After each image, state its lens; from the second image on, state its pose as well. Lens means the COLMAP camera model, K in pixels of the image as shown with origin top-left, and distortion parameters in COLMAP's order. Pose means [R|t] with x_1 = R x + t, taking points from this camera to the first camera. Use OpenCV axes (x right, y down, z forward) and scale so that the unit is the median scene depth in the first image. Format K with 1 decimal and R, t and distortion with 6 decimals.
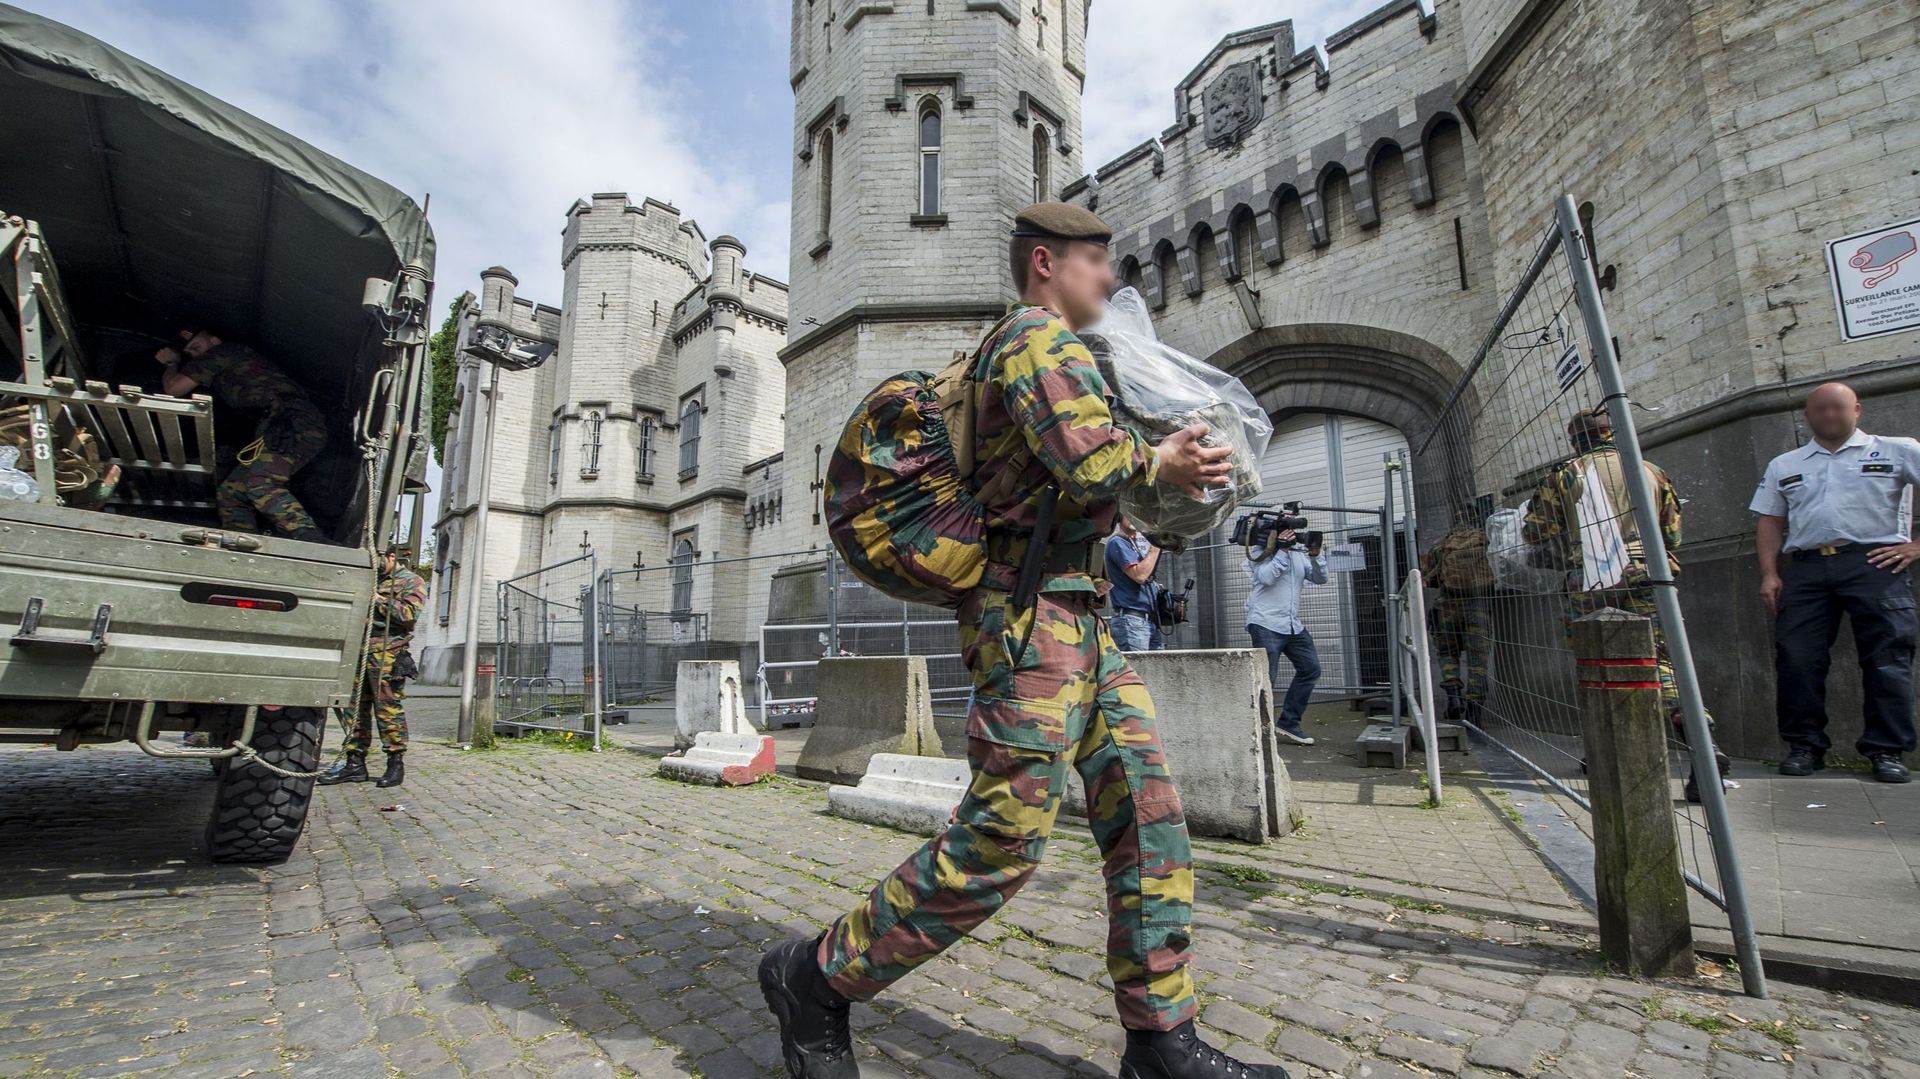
lens RADIAL K [[838.5, 0, 959.2], [0, 838.5, 527.6], [0, 0, 1]] dist [-0.002958, -0.000527]
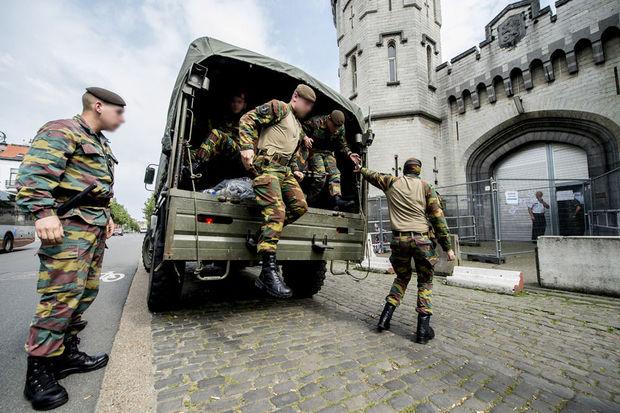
lens RADIAL K [[270.4, 0, 308.9], [0, 270.4, 211.9], [0, 0, 1]] dist [-0.021825, 0.001414]
pose [[0.984519, -0.025385, -0.173432, -0.201457], [0.043811, 0.993689, 0.103257, -0.030329], [0.169716, -0.109256, 0.979418, -0.036995]]
